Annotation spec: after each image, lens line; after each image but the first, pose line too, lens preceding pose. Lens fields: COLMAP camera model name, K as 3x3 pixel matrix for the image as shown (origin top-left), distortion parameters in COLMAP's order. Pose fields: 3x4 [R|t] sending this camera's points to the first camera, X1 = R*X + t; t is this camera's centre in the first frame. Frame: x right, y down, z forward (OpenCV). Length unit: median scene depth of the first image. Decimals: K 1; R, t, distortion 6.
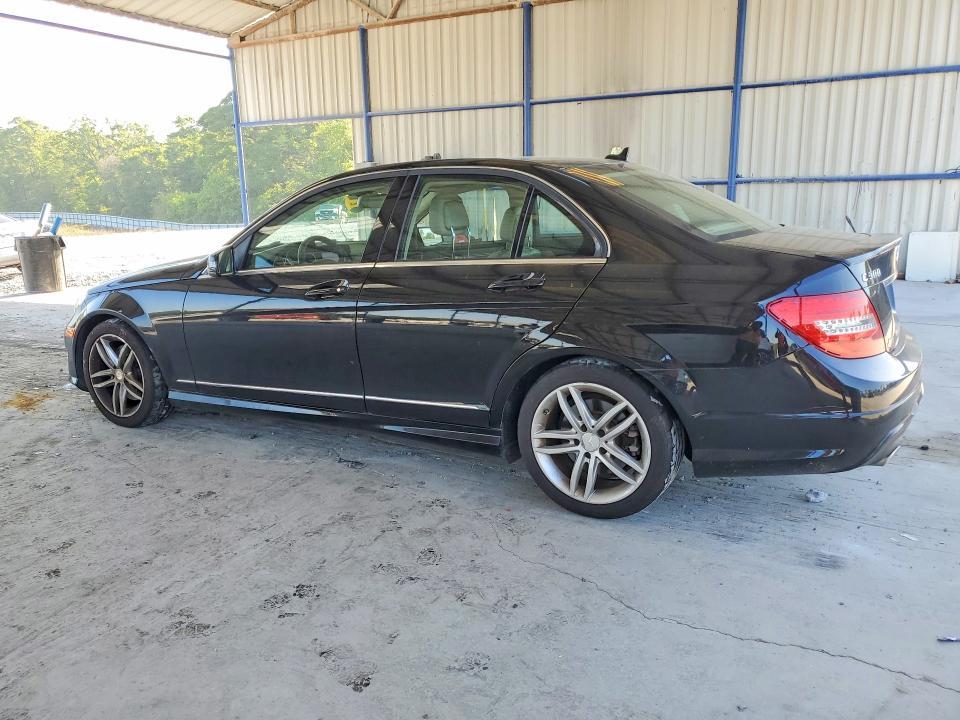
lens RADIAL K [[733.7, 0, 480.0], [0, 733.7, 360.0], [0, 0, 1]] dist [-0.005804, -0.000954]
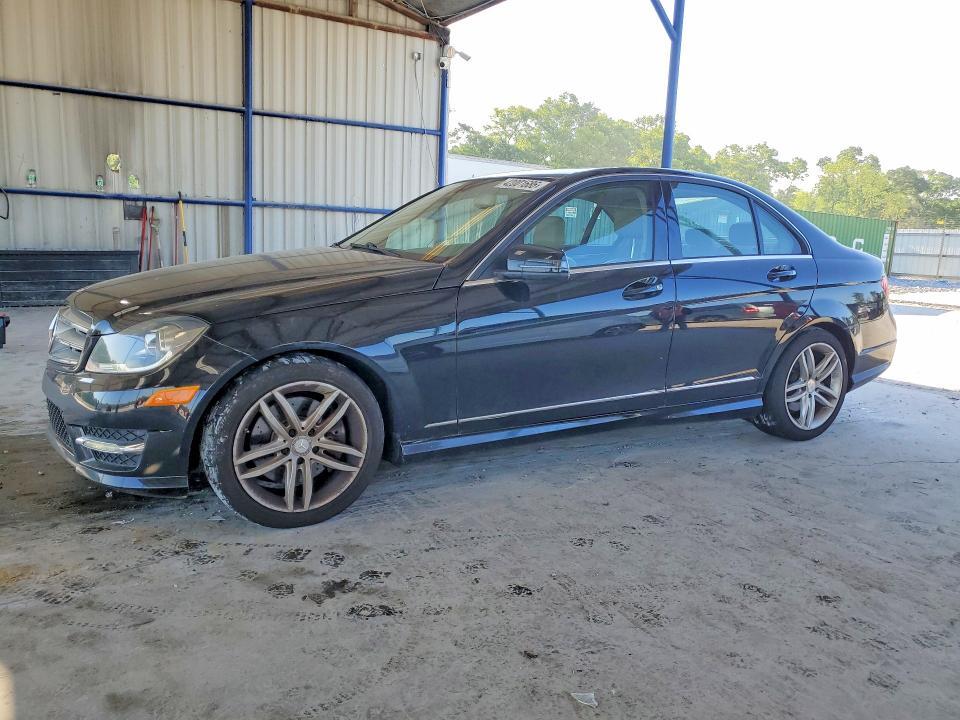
lens RADIAL K [[747.5, 0, 480.0], [0, 747.5, 360.0], [0, 0, 1]] dist [0.007100, -0.004040]
pose [[0.522574, -0.102035, 0.846466, -1.161297], [0.141308, 0.989447, 0.032032, -0.060825], [-0.840802, 0.102874, 0.531478, 0.639605]]
